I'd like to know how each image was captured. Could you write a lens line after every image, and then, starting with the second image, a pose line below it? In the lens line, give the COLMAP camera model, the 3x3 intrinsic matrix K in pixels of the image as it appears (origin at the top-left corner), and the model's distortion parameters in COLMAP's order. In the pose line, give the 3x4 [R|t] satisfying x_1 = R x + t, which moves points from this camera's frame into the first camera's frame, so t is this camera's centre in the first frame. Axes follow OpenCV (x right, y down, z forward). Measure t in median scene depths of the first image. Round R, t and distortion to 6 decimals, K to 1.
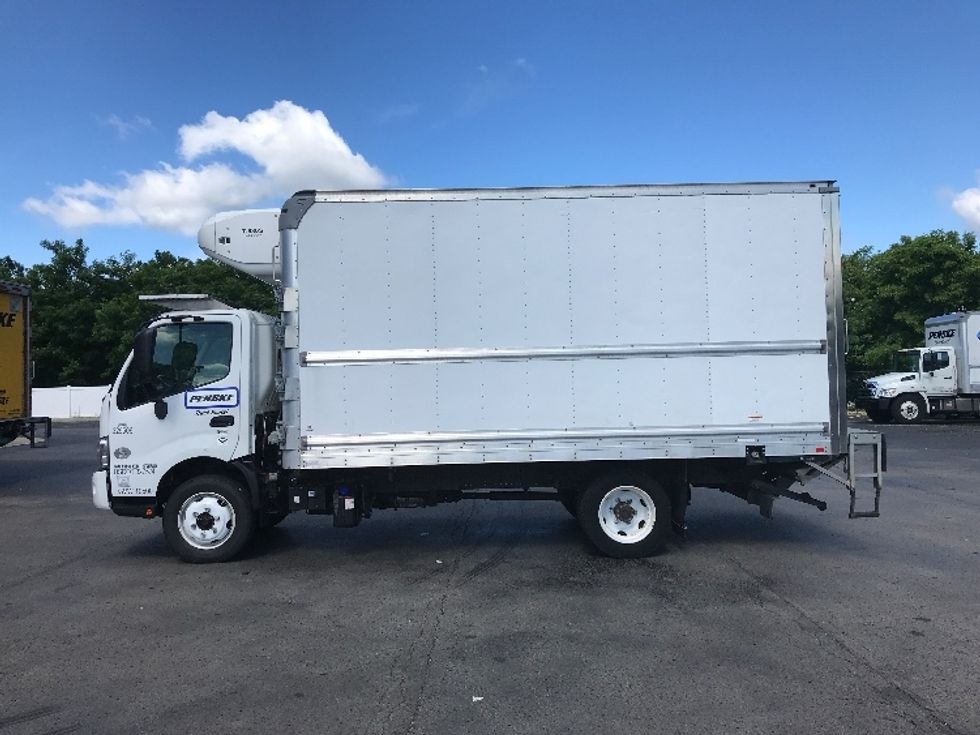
lens RADIAL K [[740.1, 0, 490.0], [0, 740.1, 367.5], [0, 0, 1]] dist [0.040241, 0.000810]
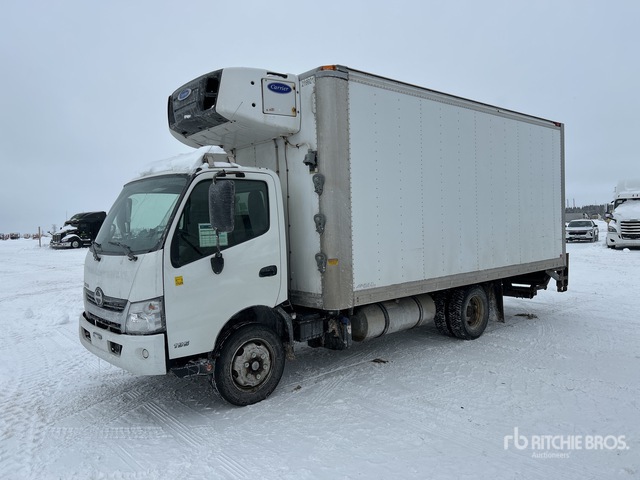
lens RADIAL K [[483.3, 0, 320.0], [0, 483.3, 240.0], [0, 0, 1]] dist [0.040241, 0.000810]
pose [[0.725773, -0.022118, 0.687579, -0.784456], [0.000332, 0.999494, 0.031801, 0.003658], [-0.687935, -0.022852, 0.725413, 0.434362]]
